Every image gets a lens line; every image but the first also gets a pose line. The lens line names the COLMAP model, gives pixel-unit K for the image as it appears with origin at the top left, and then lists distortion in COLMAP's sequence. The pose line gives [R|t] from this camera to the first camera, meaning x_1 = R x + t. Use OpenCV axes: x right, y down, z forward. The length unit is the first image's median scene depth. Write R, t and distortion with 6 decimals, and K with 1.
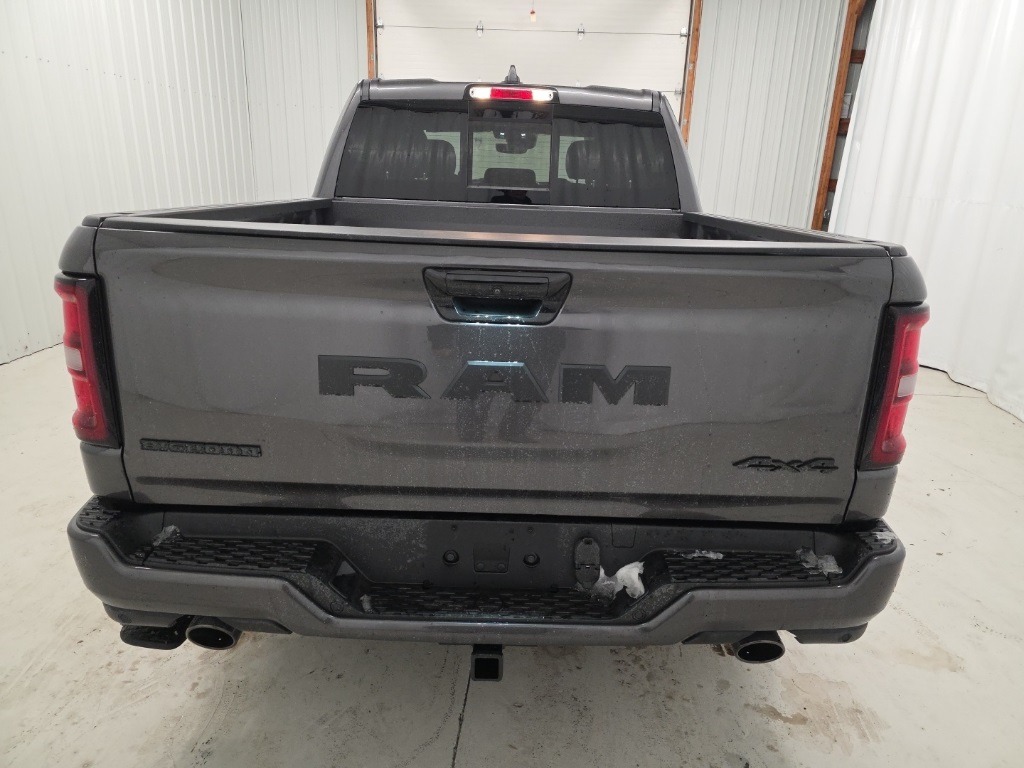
lens RADIAL K [[685.0, 0, 515.3], [0, 685.0, 383.5], [0, 0, 1]] dist [0.039682, -0.032626]
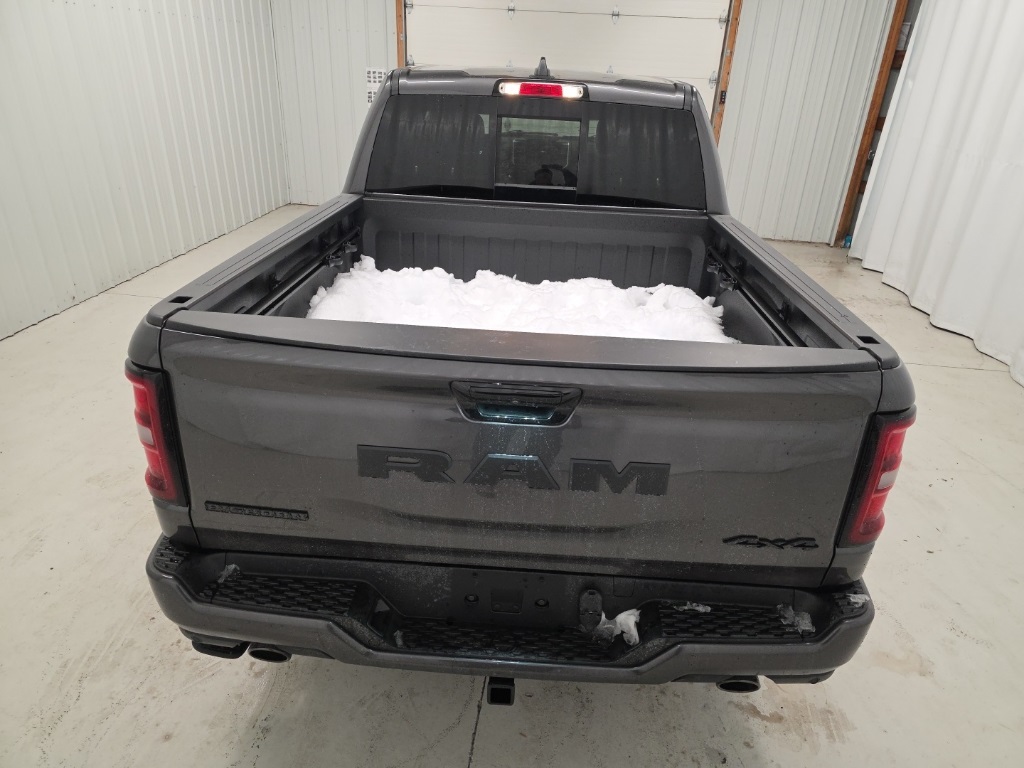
lens RADIAL K [[685.0, 0, 513.6], [0, 685.0, 388.1], [0, 0, 1]] dist [0.039682, -0.032626]
pose [[0.998831, 0.028450, -0.039072, 0.010947], [-0.022429, 0.988925, 0.146710, -0.262952], [0.042813, -0.145662, 0.988408, -0.081050]]
